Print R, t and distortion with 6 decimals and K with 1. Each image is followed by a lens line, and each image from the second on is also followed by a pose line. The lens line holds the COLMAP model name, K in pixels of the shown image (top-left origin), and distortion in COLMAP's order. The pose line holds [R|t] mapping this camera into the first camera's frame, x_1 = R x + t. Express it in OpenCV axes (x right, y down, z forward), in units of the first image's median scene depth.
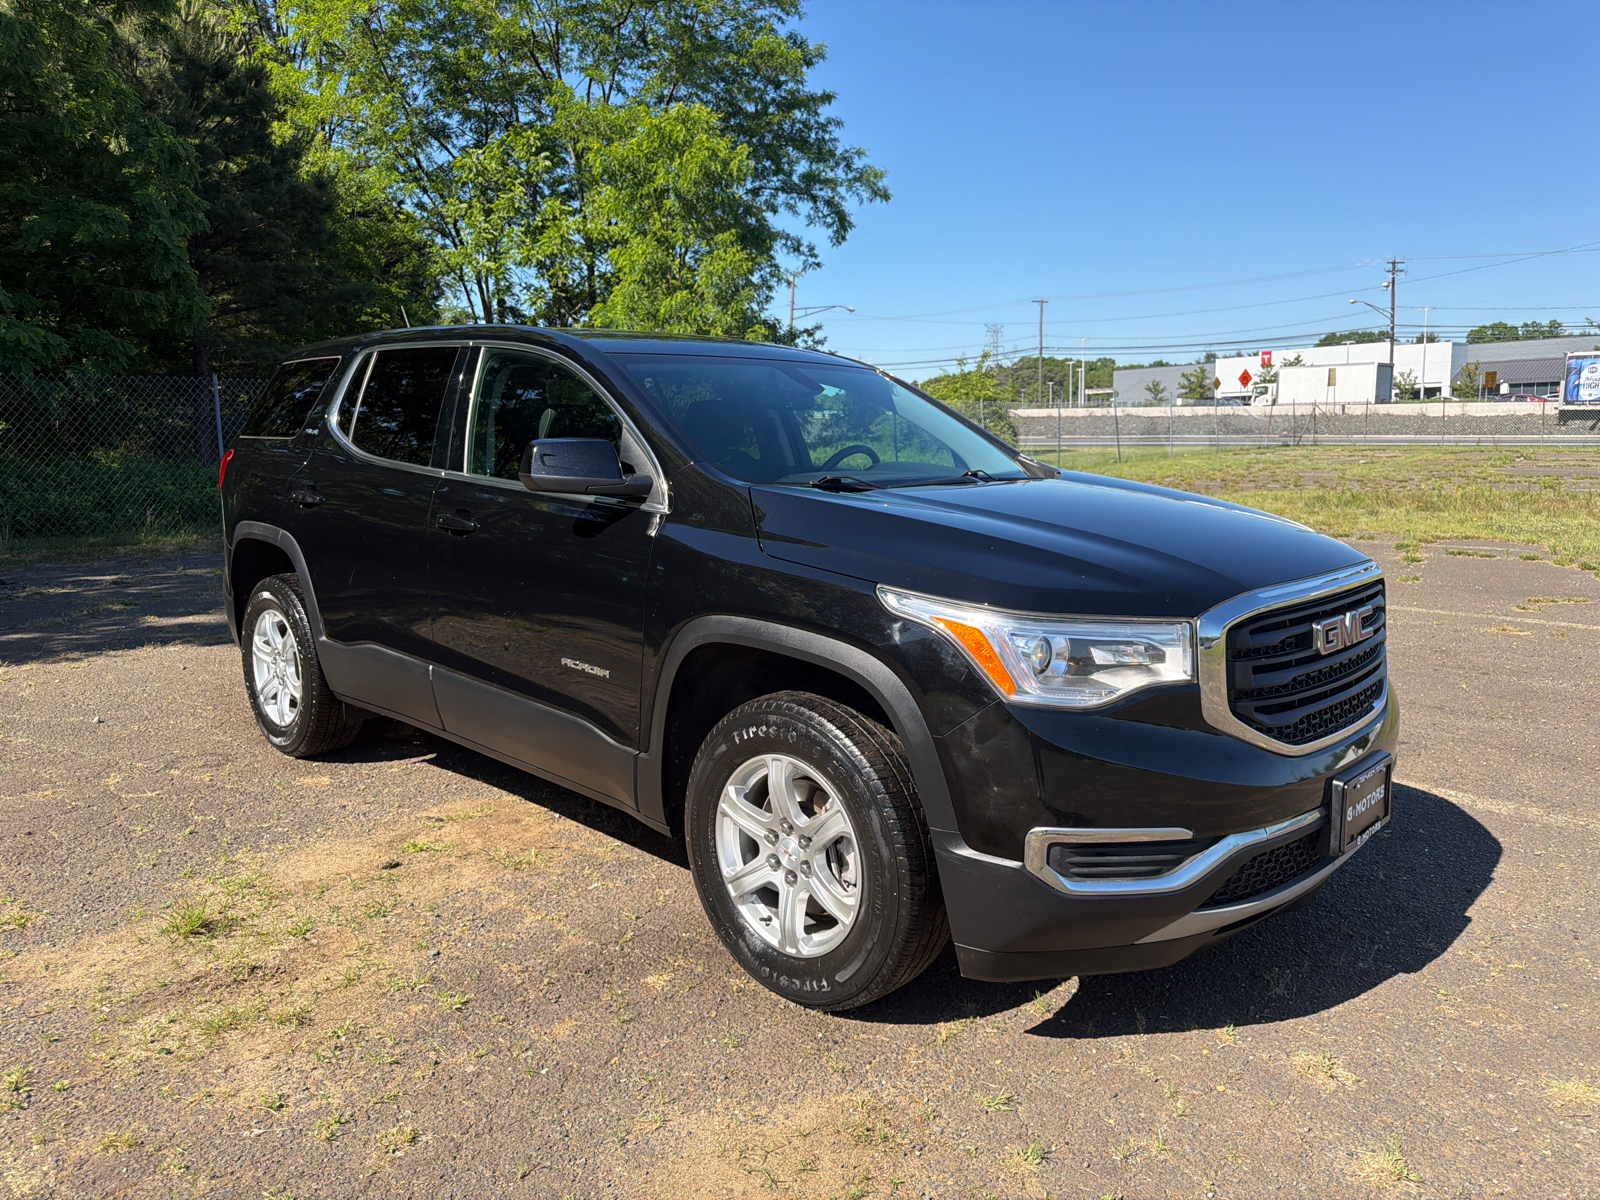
lens RADIAL K [[1142.5, 0, 782.1], [0, 1142.5, 607.3], [0, 0, 1]] dist [0.025316, -0.033346]
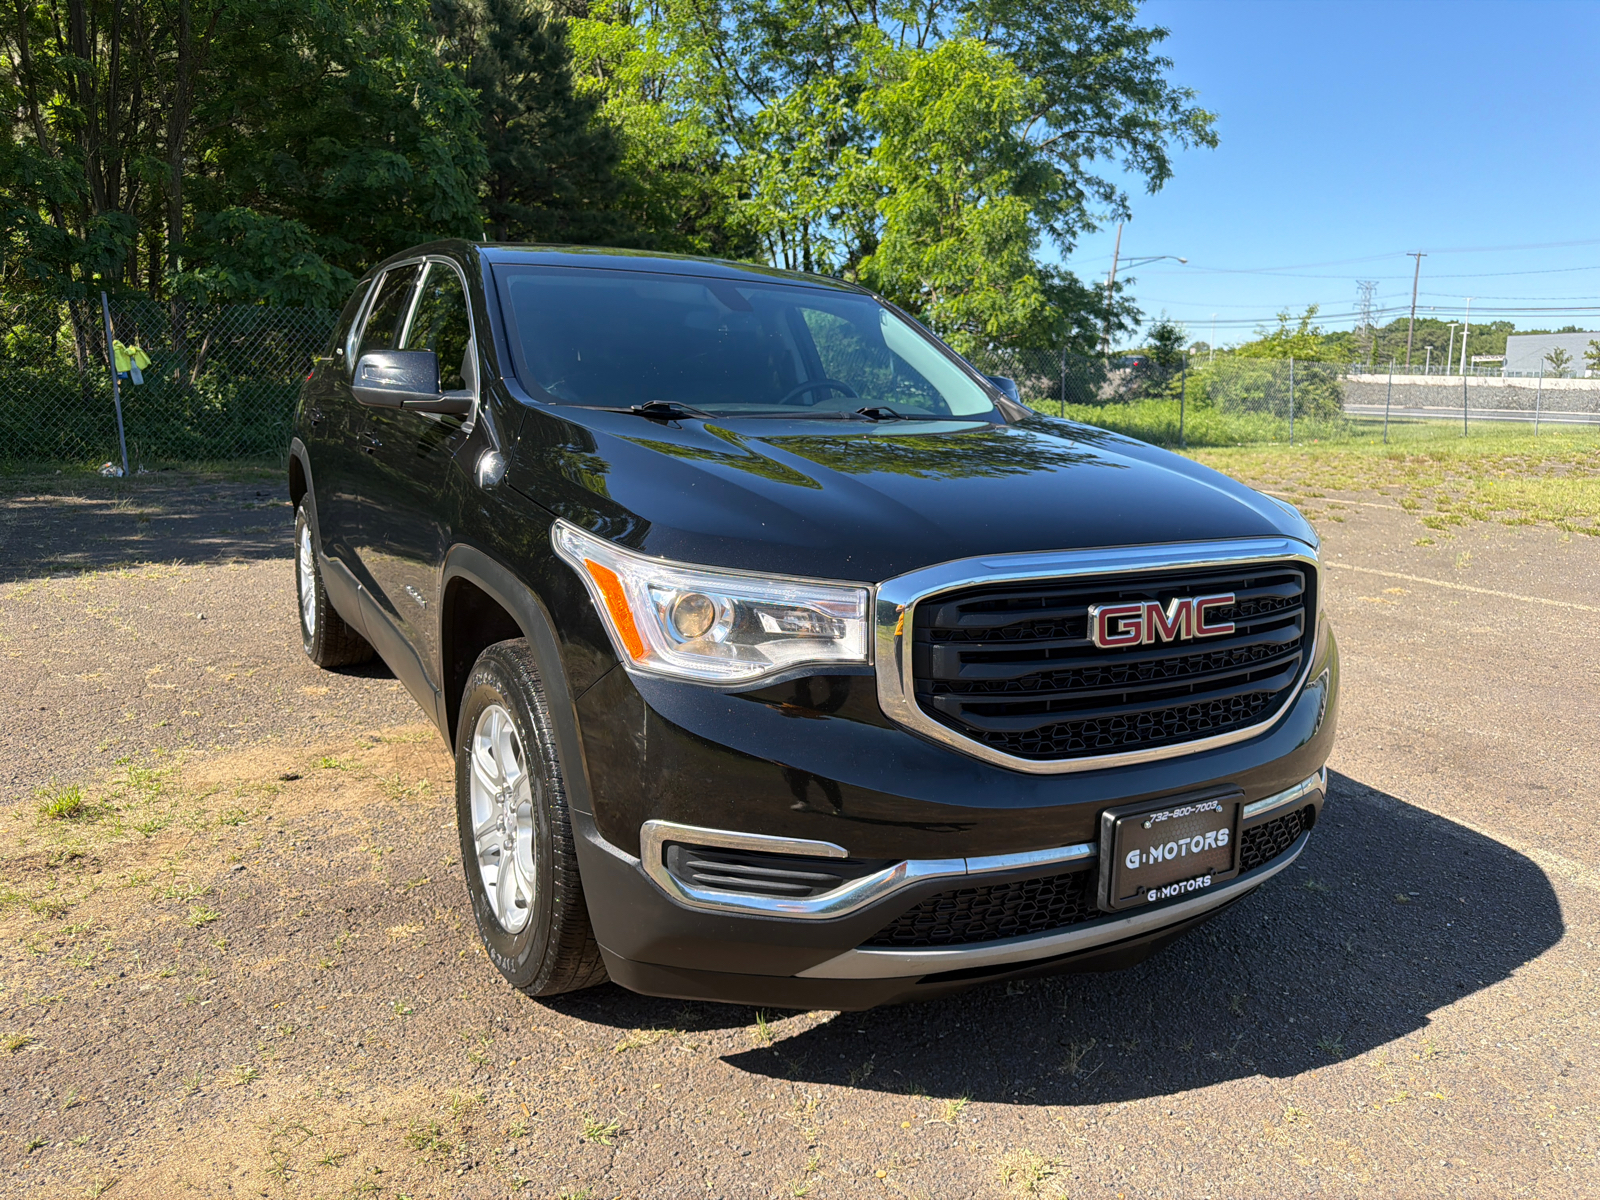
lens RADIAL K [[1142.5, 0, 790.4], [0, 1142.5, 605.2], [0, 0, 1]] dist [0.025316, -0.033346]
pose [[0.961695, 0.085479, -0.260452, 0.306606], [-0.076792, 0.996104, 0.043367, -0.002977], [0.263145, -0.021705, 0.964512, 0.136174]]
